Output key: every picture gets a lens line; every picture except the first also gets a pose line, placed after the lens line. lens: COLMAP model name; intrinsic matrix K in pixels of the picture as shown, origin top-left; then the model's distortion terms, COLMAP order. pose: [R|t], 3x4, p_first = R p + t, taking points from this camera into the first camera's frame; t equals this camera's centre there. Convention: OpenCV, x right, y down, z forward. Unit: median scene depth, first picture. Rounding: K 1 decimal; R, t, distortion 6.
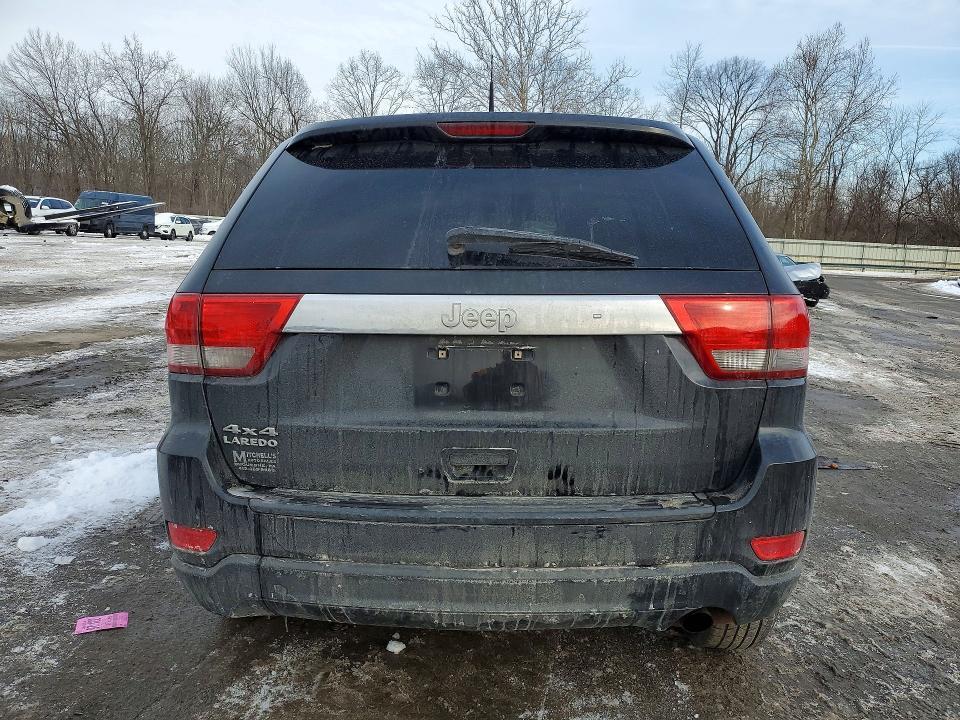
lens RADIAL K [[744.9, 0, 485.6], [0, 744.9, 359.3], [0, 0, 1]] dist [0.008661, 0.013173]
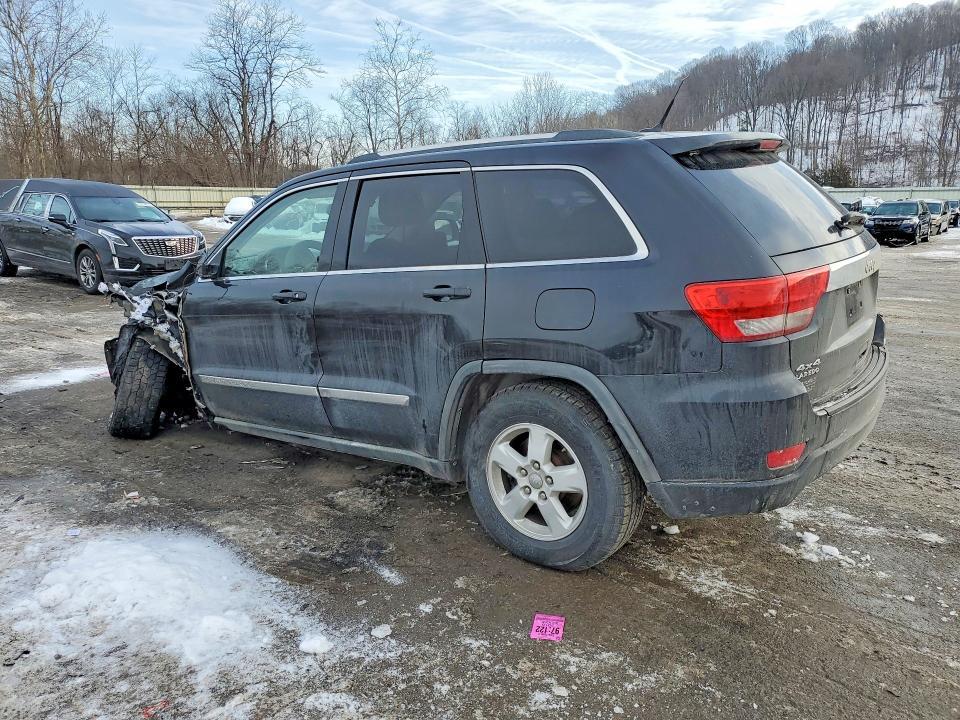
lens RADIAL K [[744.9, 0, 482.6], [0, 744.9, 361.7], [0, 0, 1]] dist [0.008661, 0.013173]
pose [[0.582913, -0.225941, 0.780489, -0.988445], [0.163107, 0.973546, 0.160011, -0.132801], [-0.795996, 0.034030, 0.604345, 0.352128]]
